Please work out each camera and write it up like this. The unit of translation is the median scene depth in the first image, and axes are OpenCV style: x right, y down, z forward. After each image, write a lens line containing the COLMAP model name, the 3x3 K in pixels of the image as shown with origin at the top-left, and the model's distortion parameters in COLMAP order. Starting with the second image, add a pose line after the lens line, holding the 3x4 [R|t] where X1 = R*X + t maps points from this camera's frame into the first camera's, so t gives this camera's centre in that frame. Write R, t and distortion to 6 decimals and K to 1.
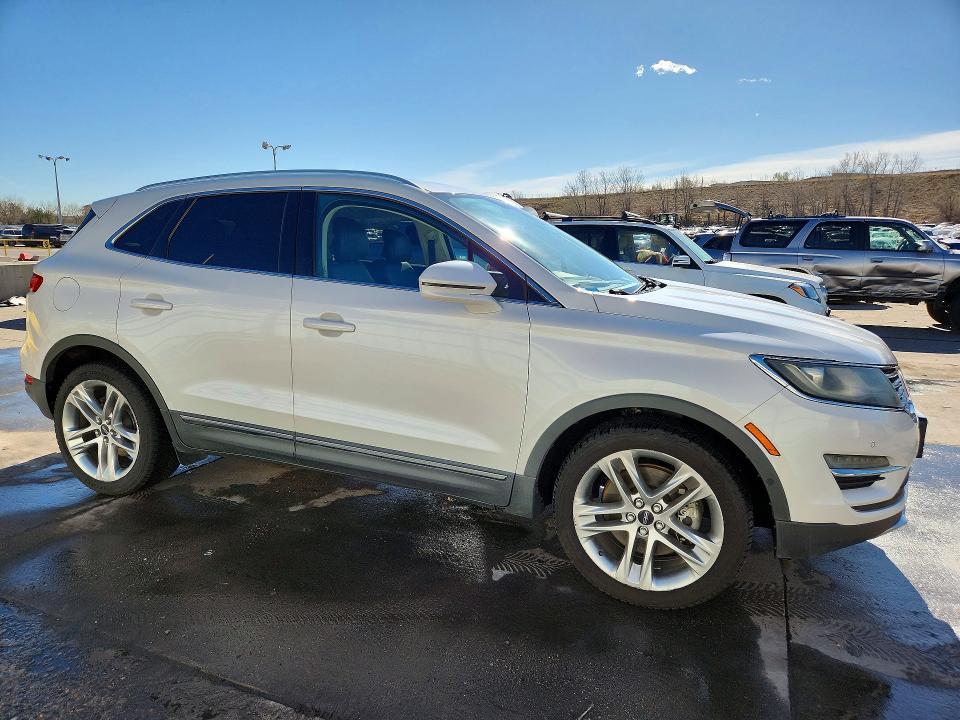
lens RADIAL K [[727.7, 0, 472.6], [0, 727.7, 357.2], [0, 0, 1]] dist [0.013890, -0.022365]
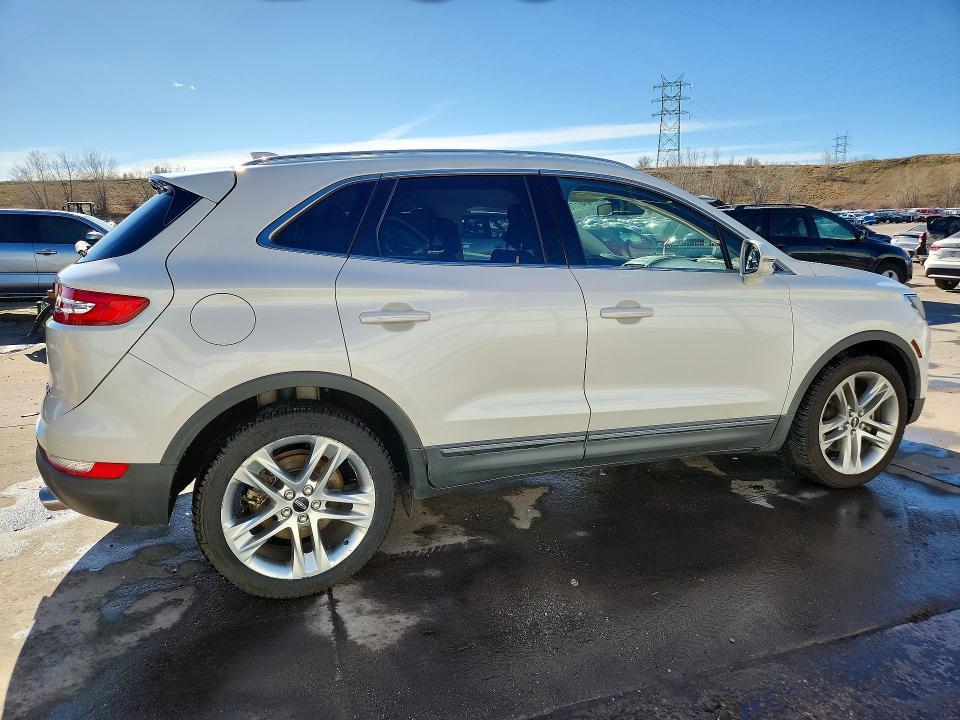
lens RADIAL K [[727.7, 0, 471.4], [0, 727.7, 360.8], [0, 0, 1]] dist [0.013890, -0.022365]
pose [[0.696870, -0.149692, 0.701402, -0.926808], [0.136964, 0.987753, 0.074726, -0.073063], [-0.703998, 0.043993, 0.708838, 0.402523]]
